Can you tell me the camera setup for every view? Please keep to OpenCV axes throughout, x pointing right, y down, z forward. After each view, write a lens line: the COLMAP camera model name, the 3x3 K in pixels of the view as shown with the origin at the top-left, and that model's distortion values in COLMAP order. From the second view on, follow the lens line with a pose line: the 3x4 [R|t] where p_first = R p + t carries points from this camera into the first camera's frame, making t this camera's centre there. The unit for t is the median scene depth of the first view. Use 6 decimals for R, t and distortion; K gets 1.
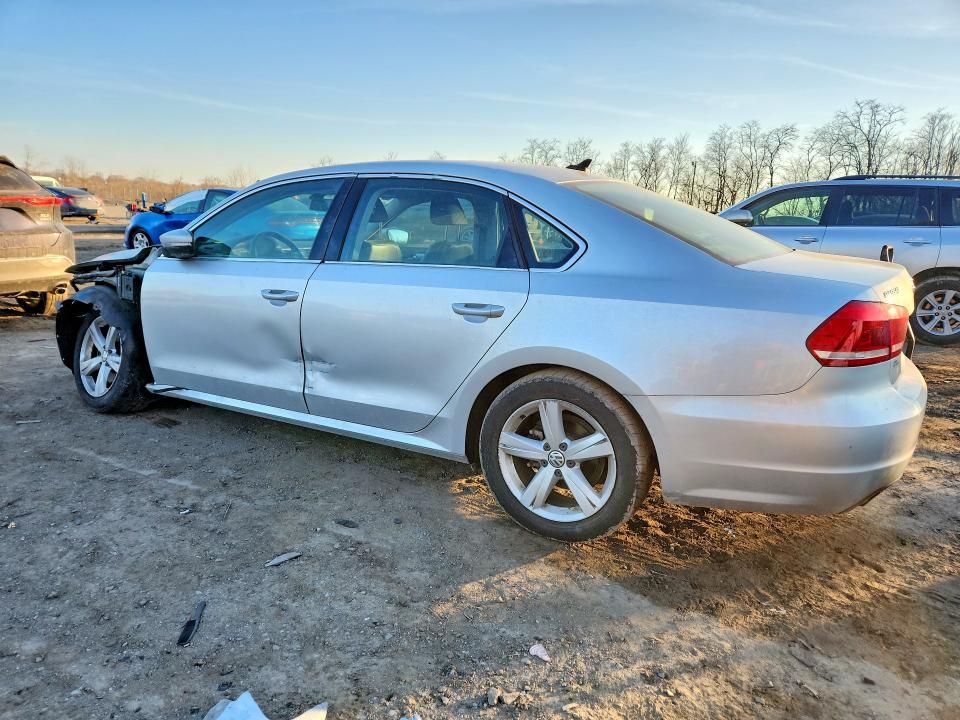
lens RADIAL K [[764.0, 0, 481.0], [0, 764.0, 359.4], [0, 0, 1]] dist [0.041280, -0.020997]
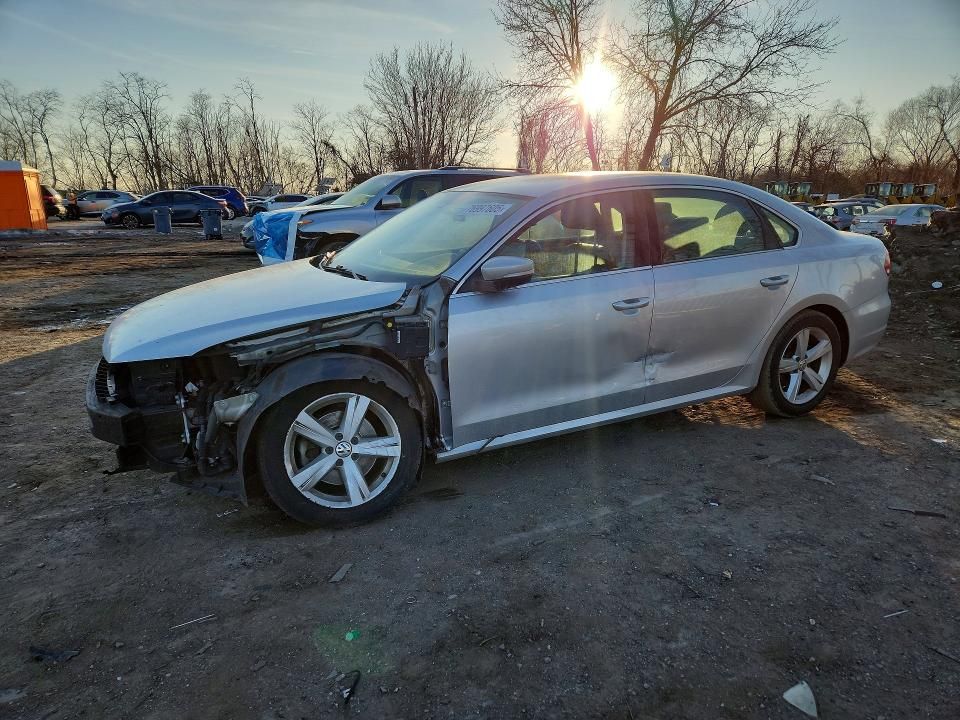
lens RADIAL K [[764.0, 0, 480.8], [0, 764.0, 361.0], [0, 0, 1]] dist [0.041280, -0.020997]
pose [[0.428497, -0.233575, 0.872831, -1.257857], [0.186513, 0.968069, 0.167497, -0.216295], [-0.884083, 0.091023, 0.458379, 0.672740]]
